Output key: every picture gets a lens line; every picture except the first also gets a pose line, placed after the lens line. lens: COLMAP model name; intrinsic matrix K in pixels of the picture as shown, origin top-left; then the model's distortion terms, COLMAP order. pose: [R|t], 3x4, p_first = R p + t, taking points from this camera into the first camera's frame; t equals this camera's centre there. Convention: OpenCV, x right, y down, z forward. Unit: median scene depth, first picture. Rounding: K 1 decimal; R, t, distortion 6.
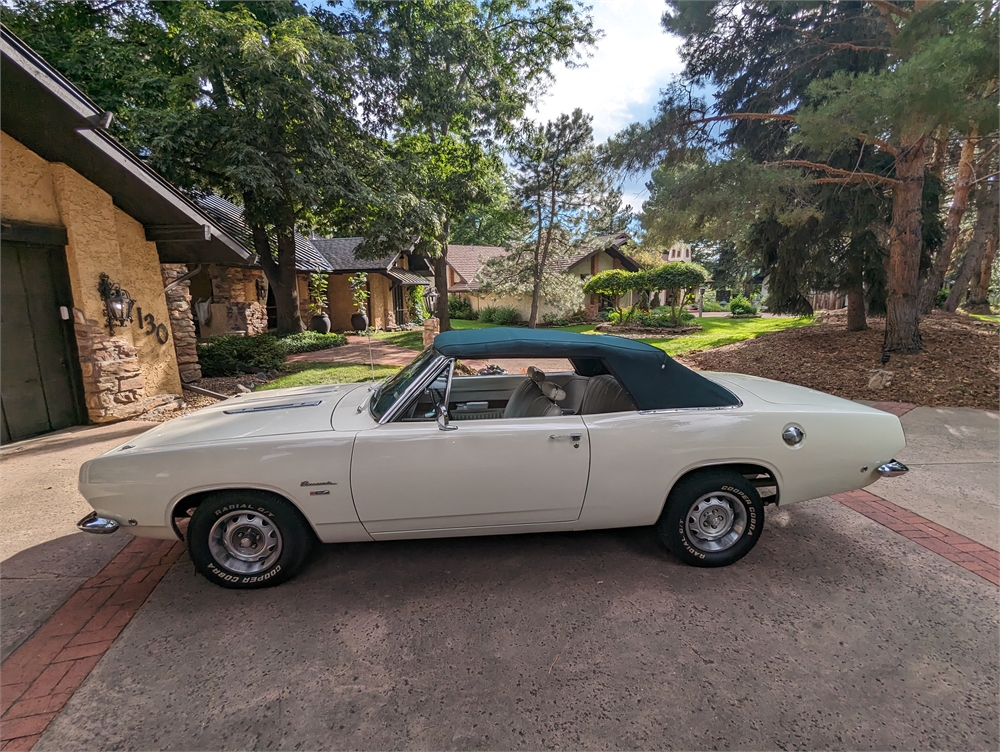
lens RADIAL K [[479.5, 0, 500.0], [0, 479.5, 376.0], [0, 0, 1]] dist [-0.000860, 0.000894]
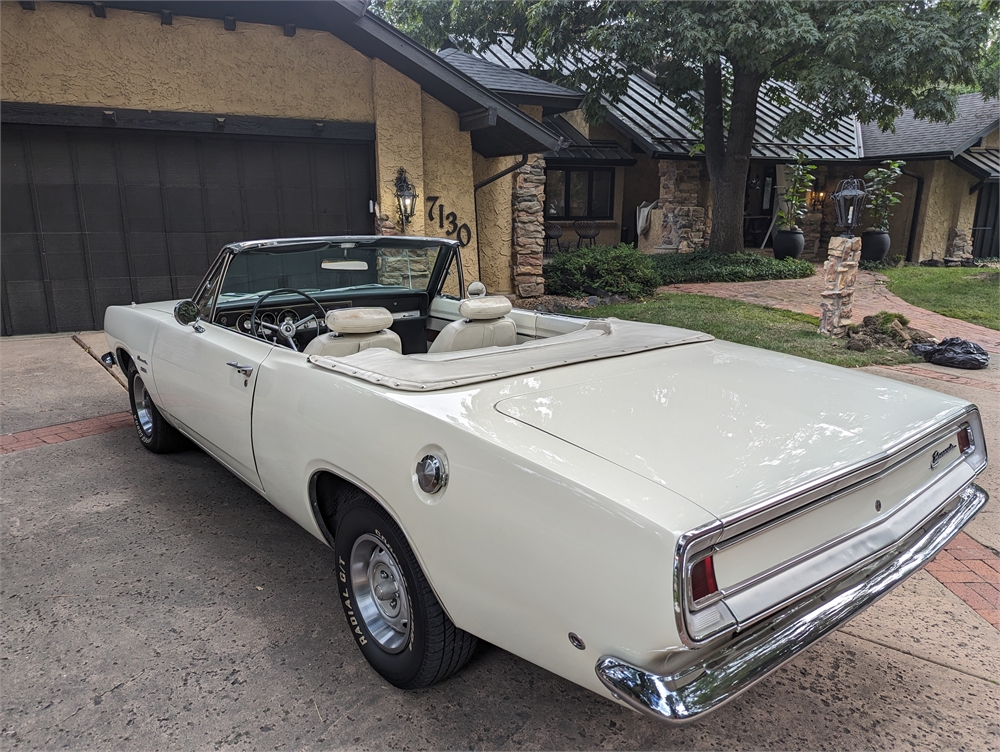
lens RADIAL K [[706.2, 0, 494.5], [0, 706.2, 375.6], [0, 0, 1]] dist [0.061576, -0.059957]
pose [[0.566334, 0.203362, -0.798692, 0.262094], [-0.150035, 0.978326, 0.142714, -0.015205], [0.810404, 0.039007, 0.584571, 0.149783]]
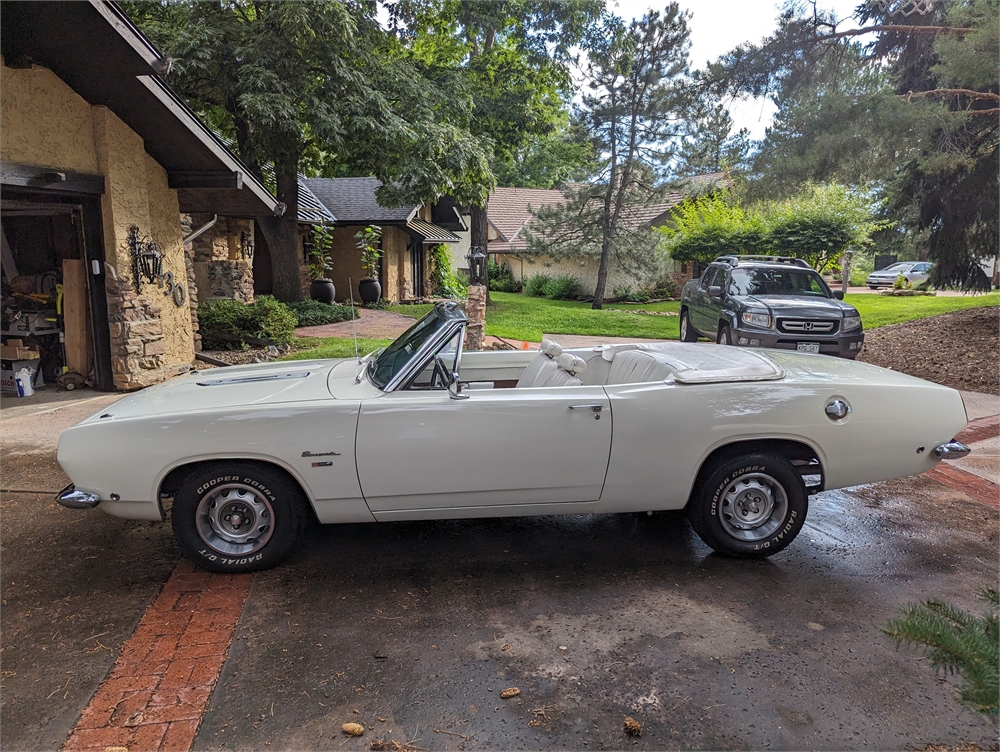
lens RADIAL K [[706.2, 0, 494.5], [0, 706.2, 375.6], [0, 0, 1]] dist [0.061576, -0.059957]
pose [[0.997131, 0.028983, -0.069925, -0.020438], [-0.029152, 0.999574, -0.001400, 0.025791], [0.069855, 0.003434, 0.997551, -0.146665]]
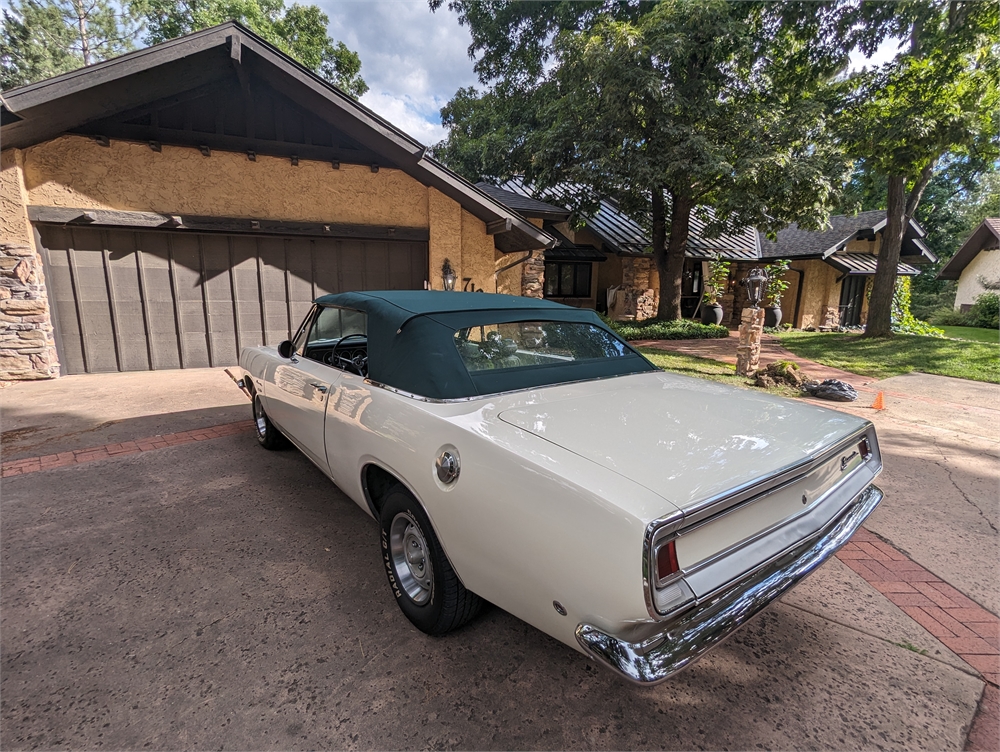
lens RADIAL K [[480.5, 0, 490.9], [0, 480.5, 372.4], [0, 0, 1]] dist [-0.014800, 0.010555]
pose [[0.531690, 0.160213, -0.831647, 0.249385], [-0.161582, 0.983097, 0.086086, -0.009801], [0.831382, 0.088608, 0.548591, 0.163260]]
